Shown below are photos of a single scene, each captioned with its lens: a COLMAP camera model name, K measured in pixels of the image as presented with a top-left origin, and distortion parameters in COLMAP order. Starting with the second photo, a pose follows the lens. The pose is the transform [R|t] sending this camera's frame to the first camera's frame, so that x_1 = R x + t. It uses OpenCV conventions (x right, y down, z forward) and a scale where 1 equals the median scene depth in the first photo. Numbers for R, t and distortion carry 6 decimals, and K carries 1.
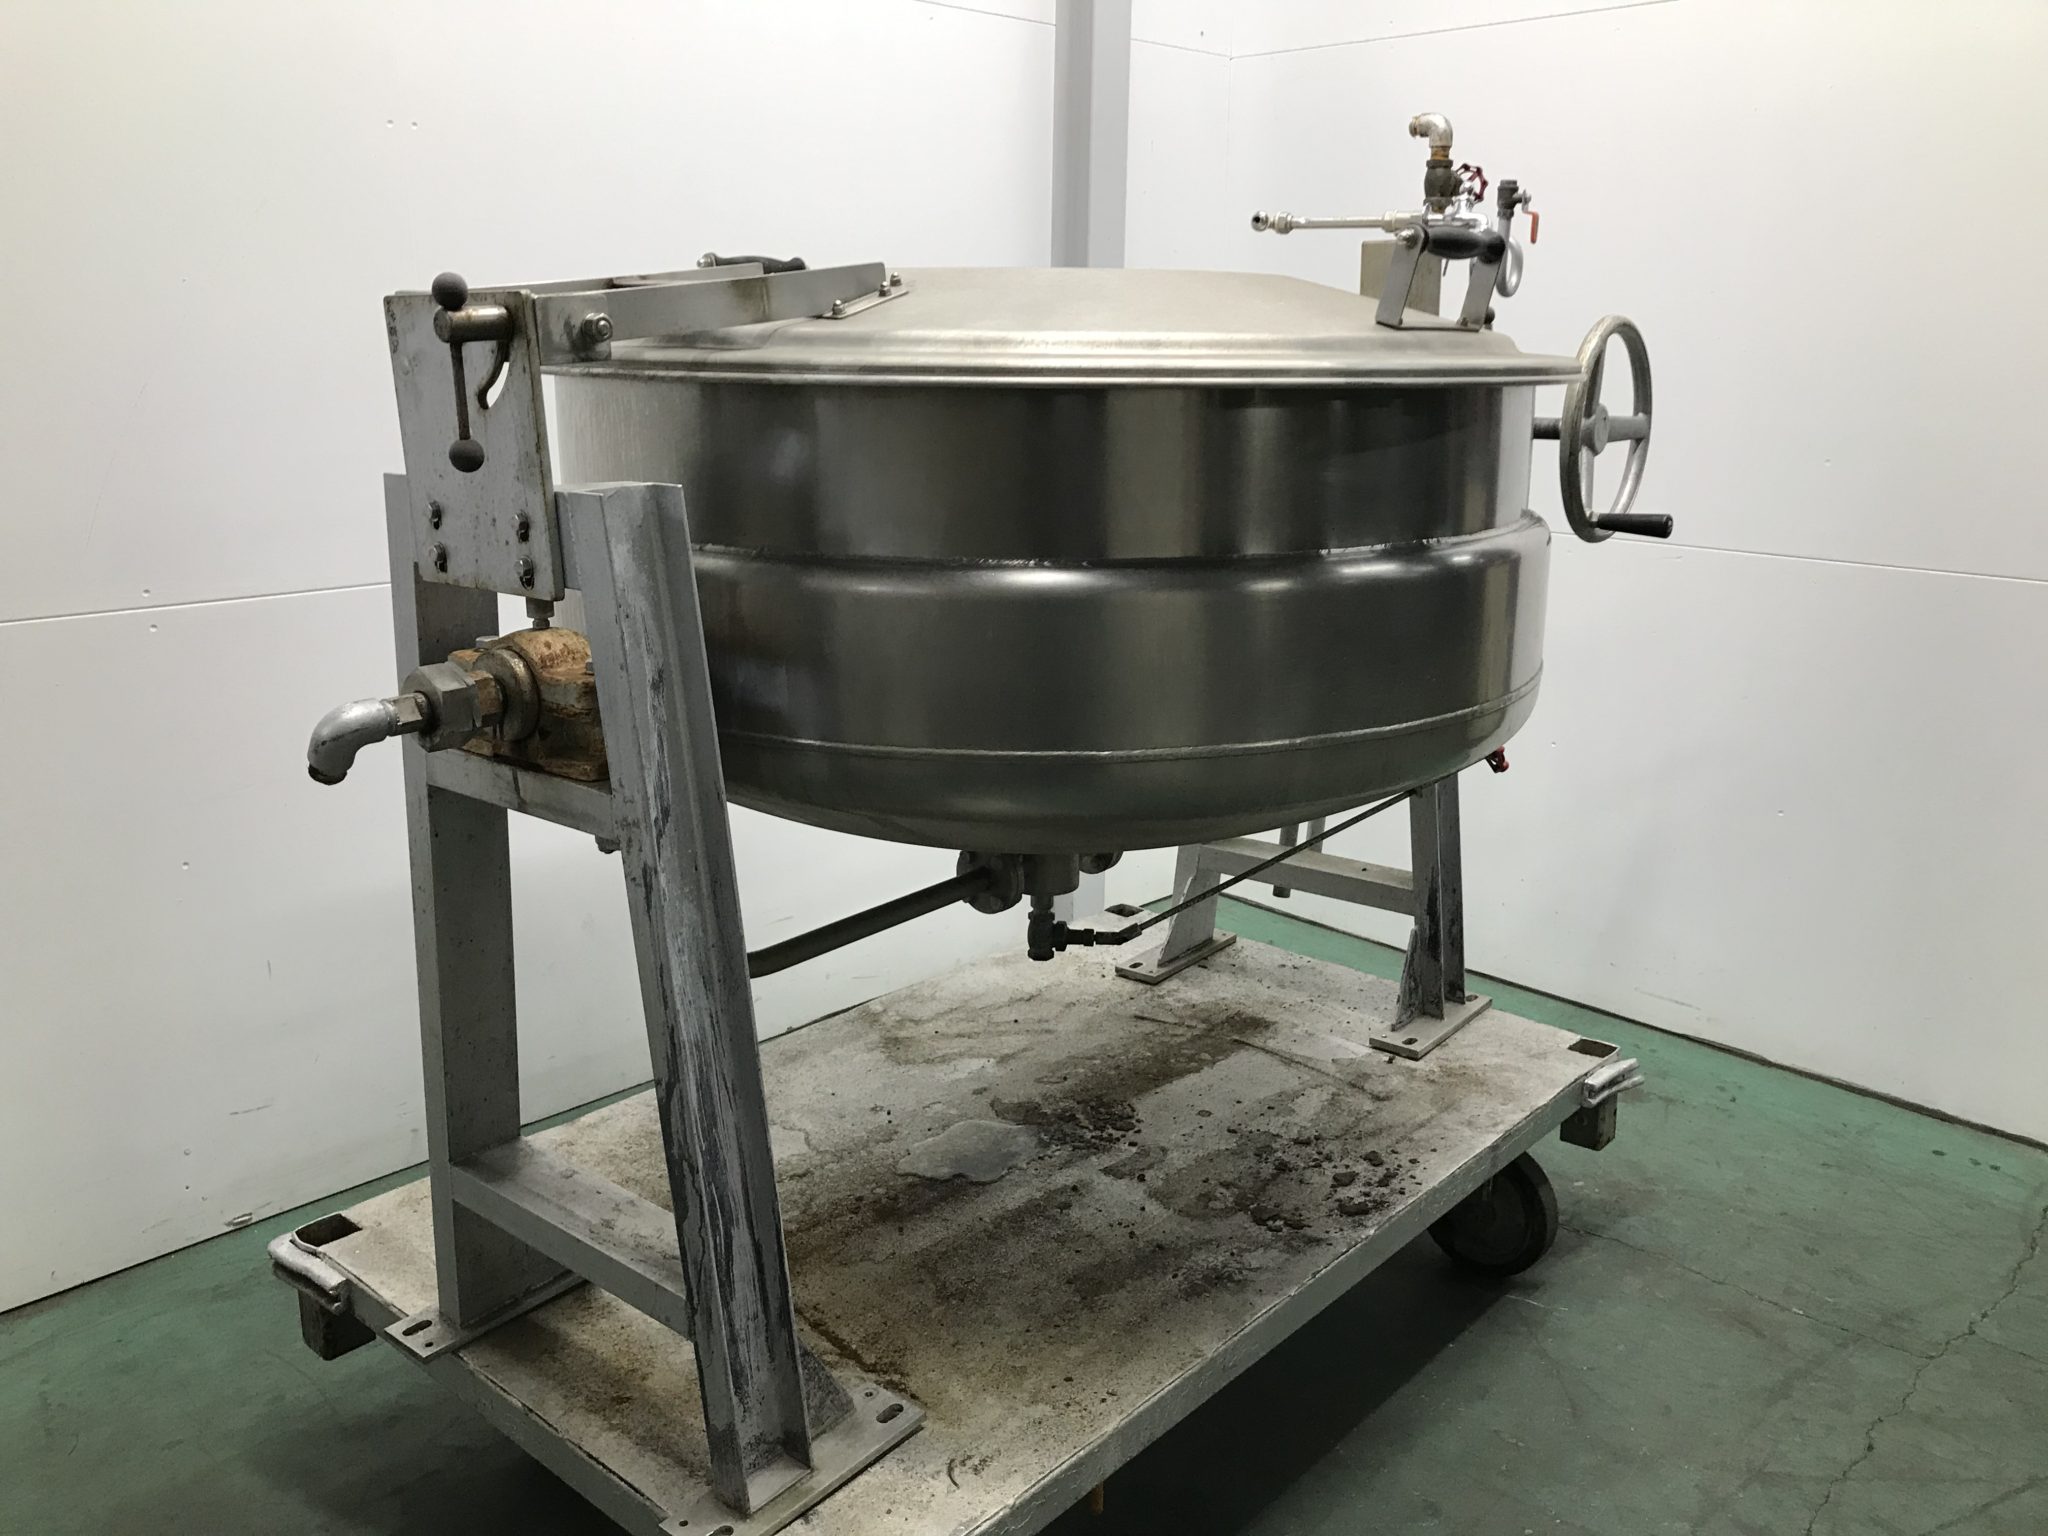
lens RADIAL K [[1653.5, 0, 1025.6], [0, 1653.5, 759.5], [0, 0, 1]] dist [0.068863, -0.002080]
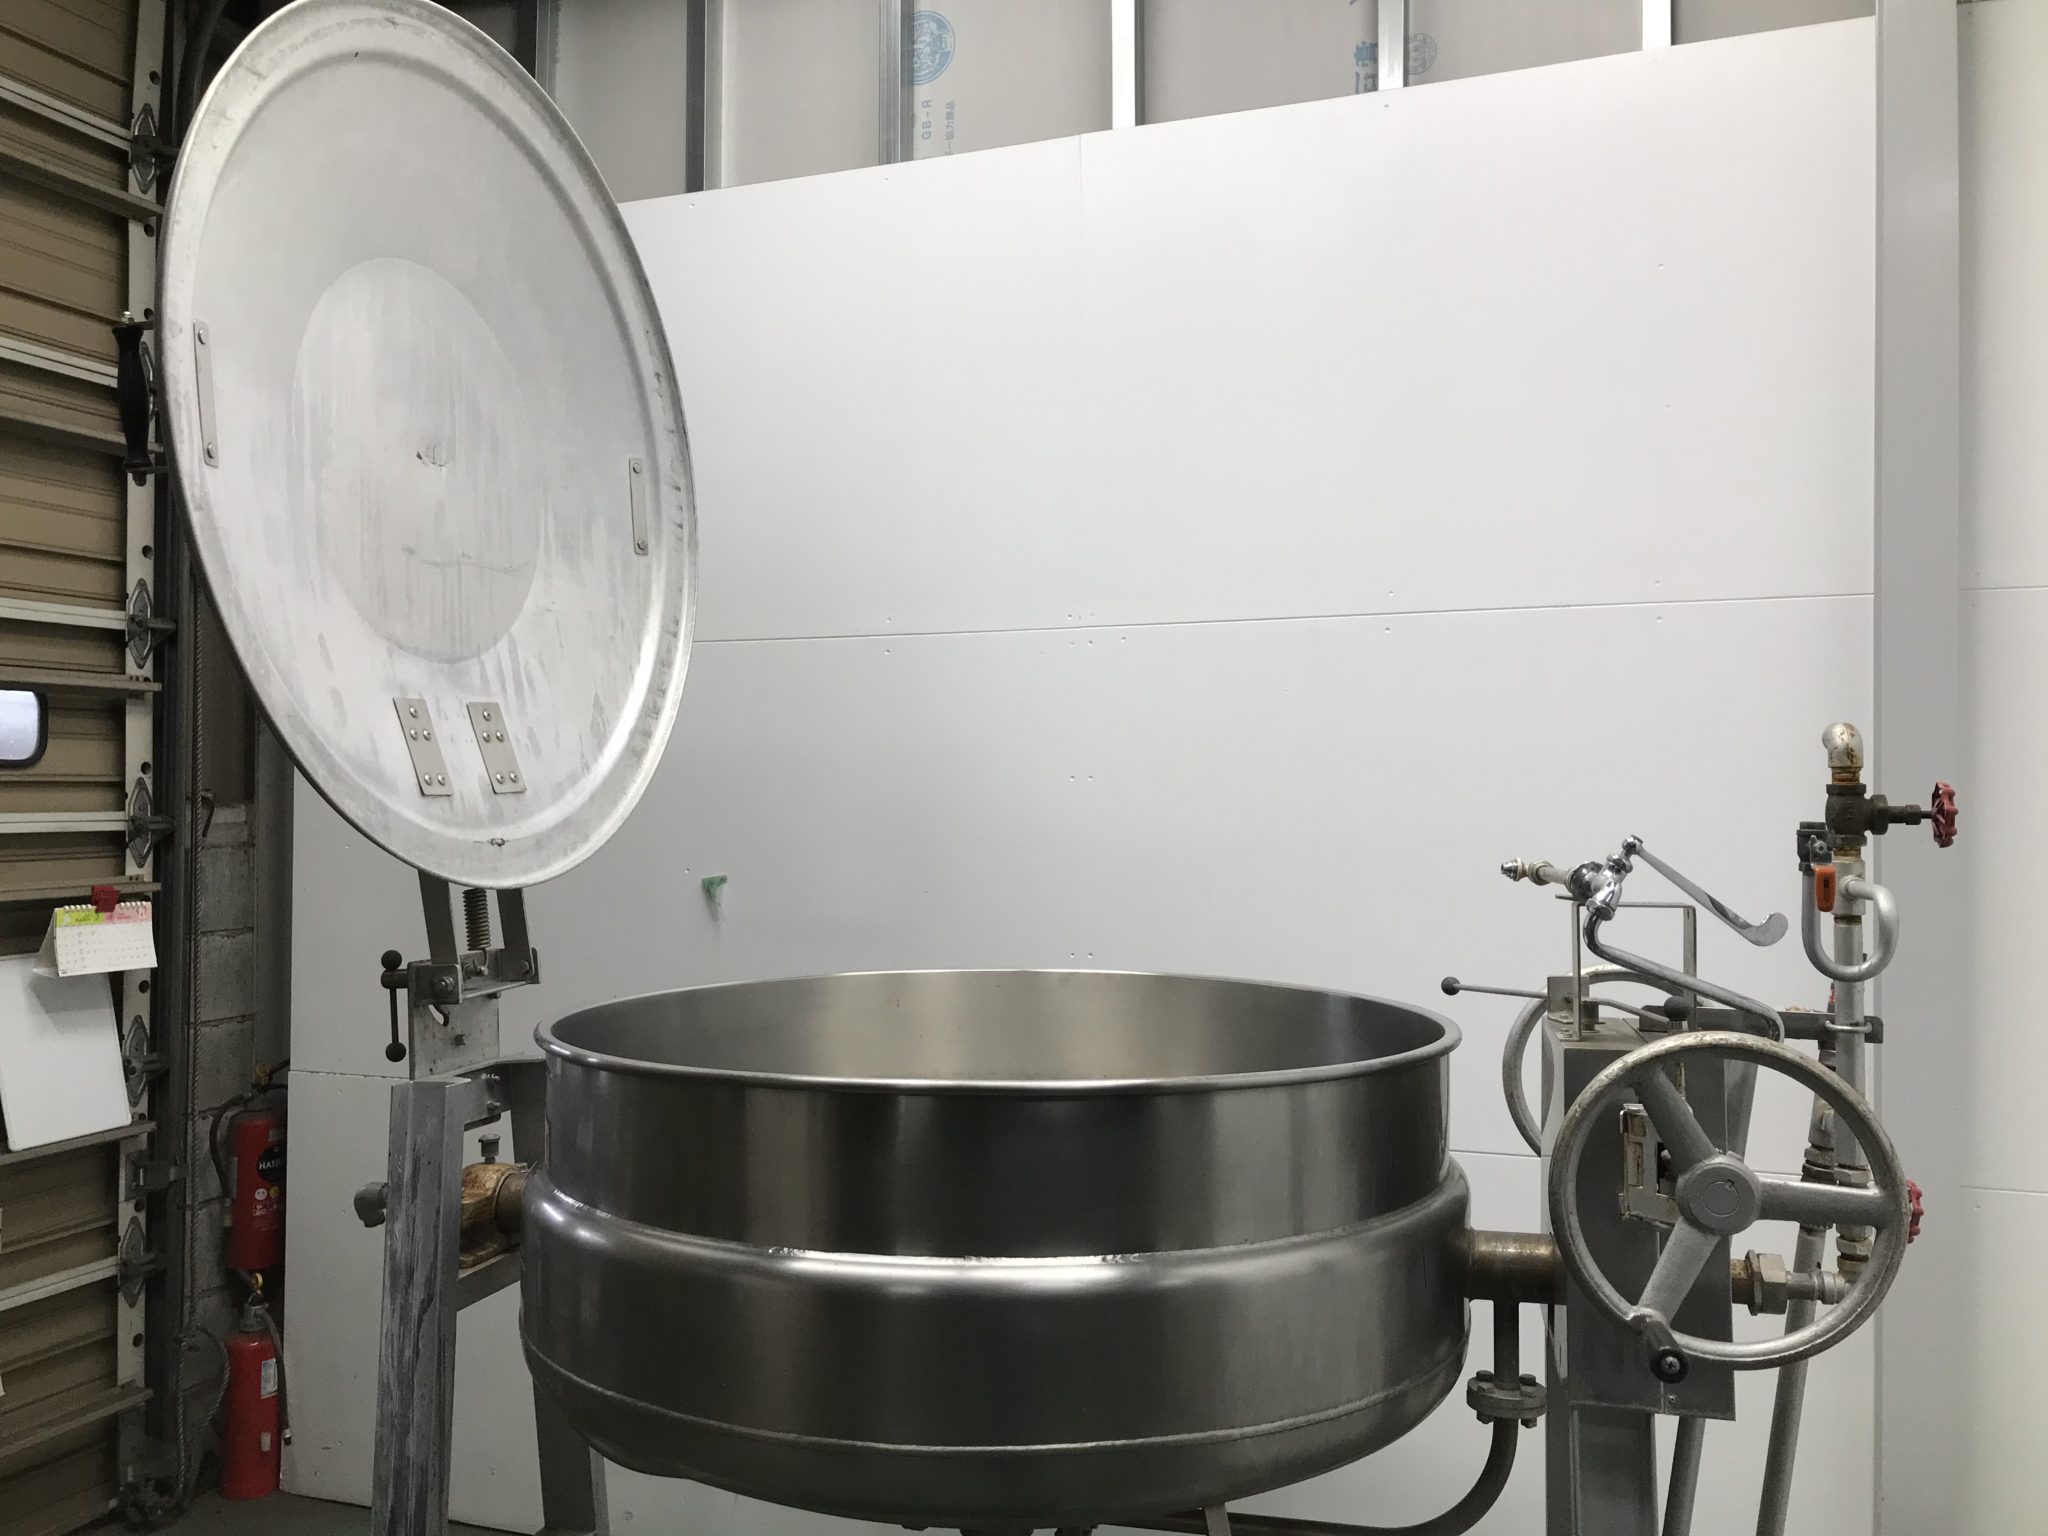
lens RADIAL K [[1694.8, 0, 1011.3], [0, 1694.8, 755.0], [0, 0, 1]] dist [0.021928, -0.014639]
pose [[0.415568, -0.033058, -0.908961, 0.881503], [-0.226860, 0.963989, -0.138778, -0.212581], [0.880817, 0.263879, 0.393103, 0.447384]]
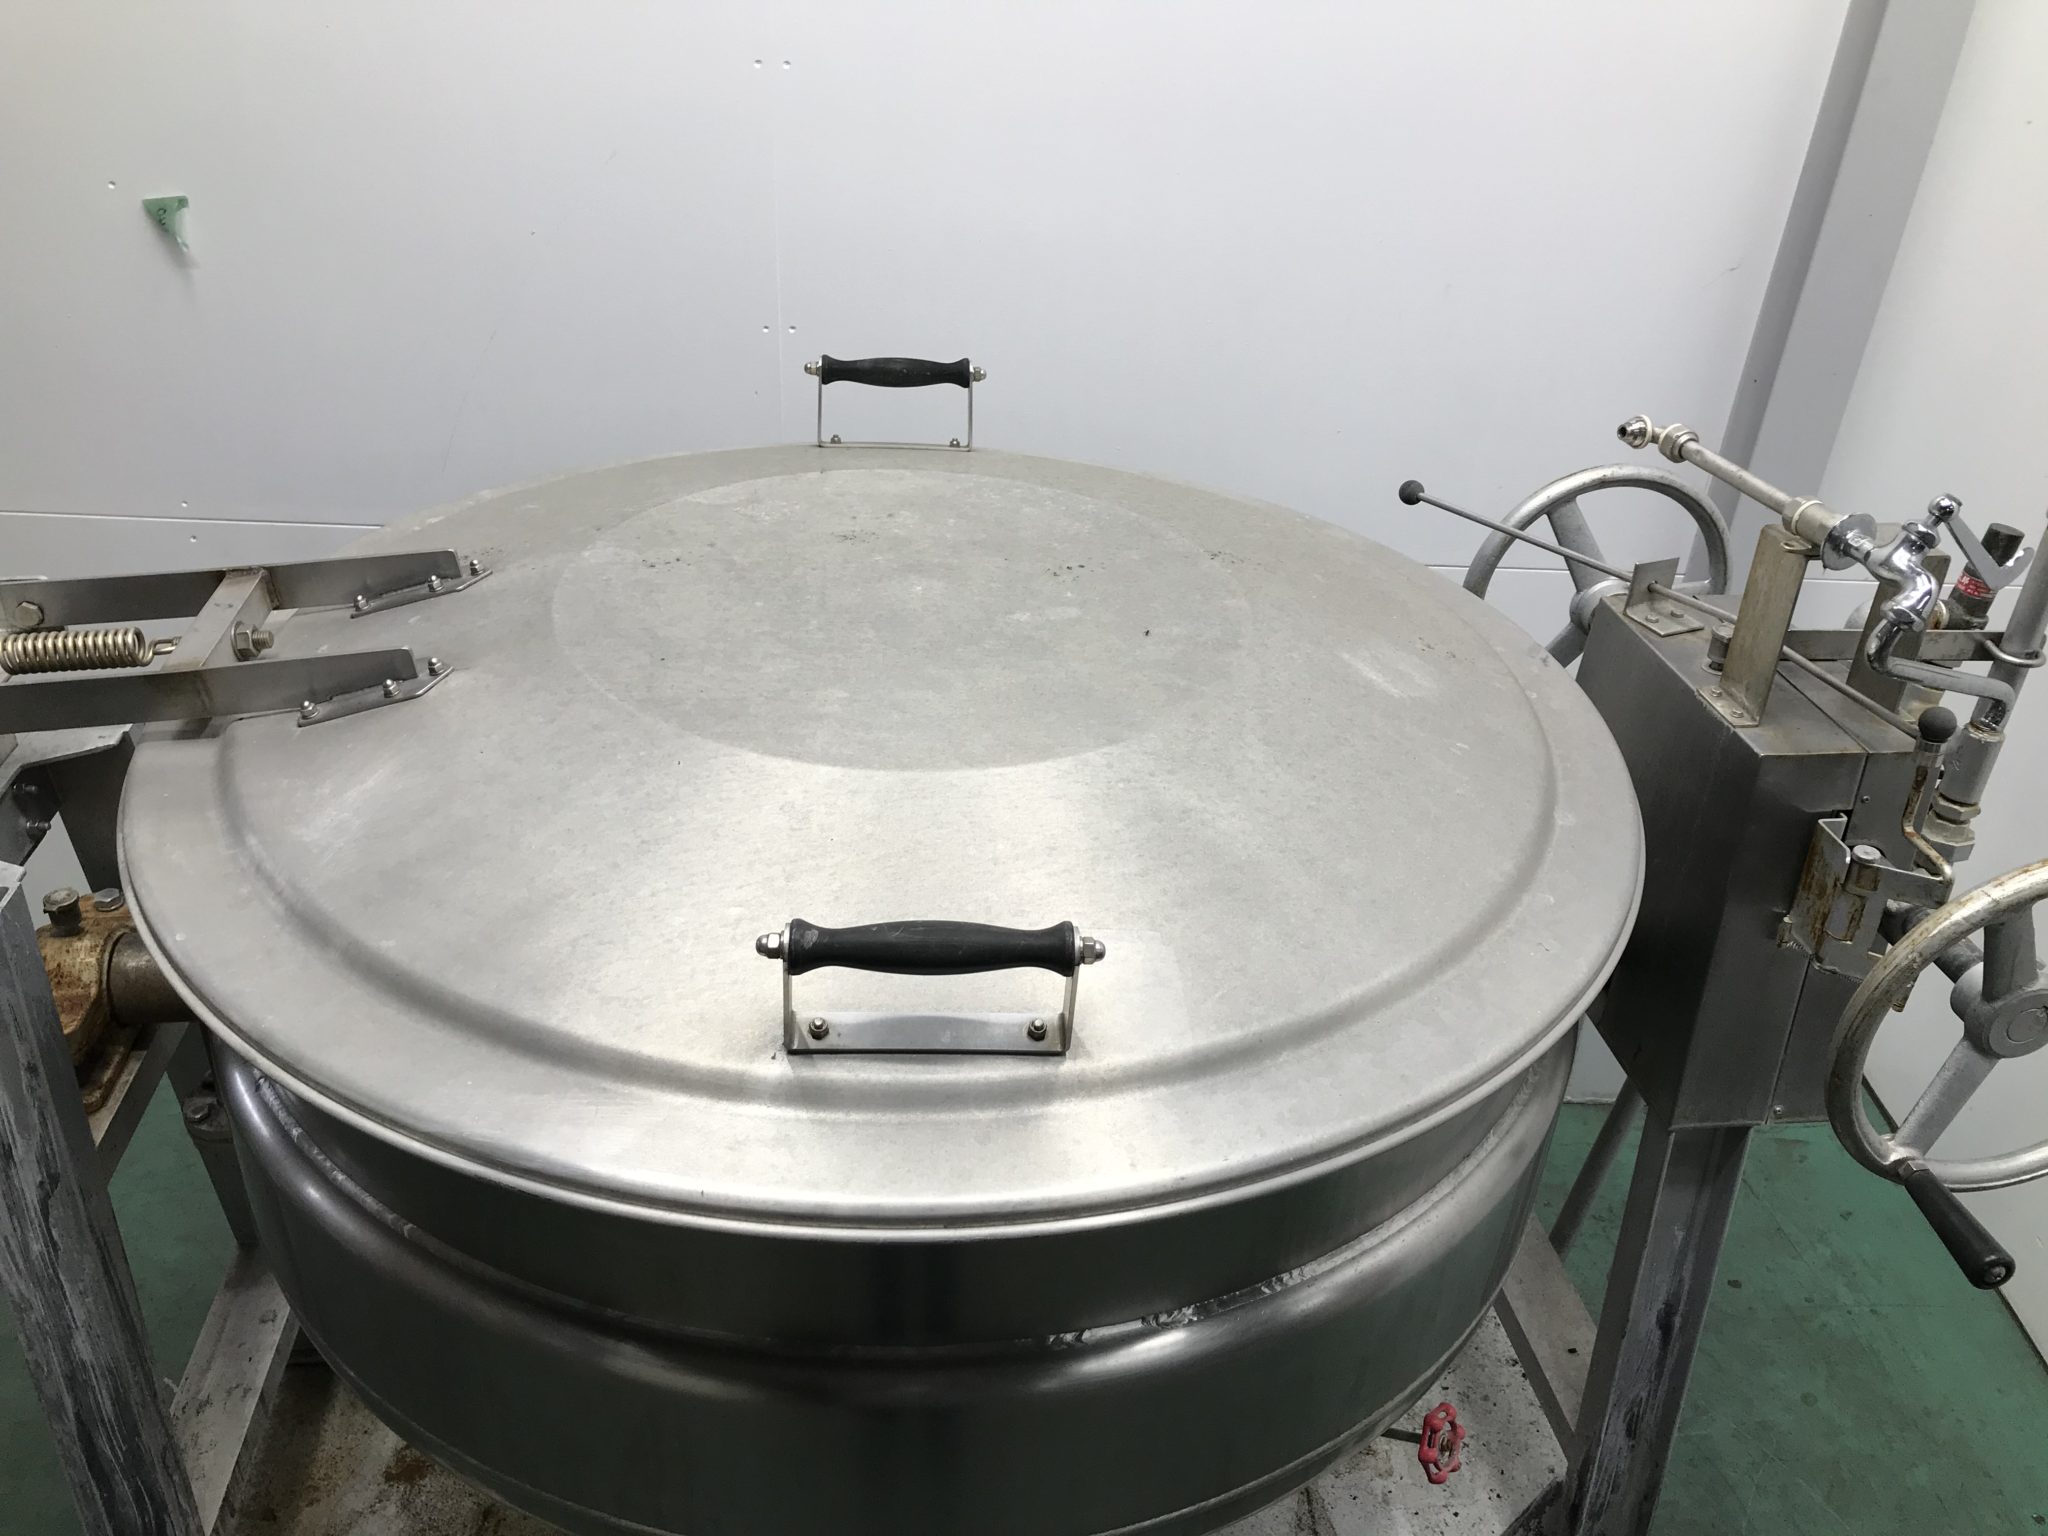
lens RADIAL K [[1694.8, 0, 1015.2], [0, 1694.8, 765.1], [0, 0, 1]] dist [0.021928, -0.014639]
pose [[0.712221, 0.382754, -0.588423, 0.416835], [-0.214582, 0.916851, 0.336660, -0.394127], [0.668353, -0.113512, 0.735132, 0.413303]]
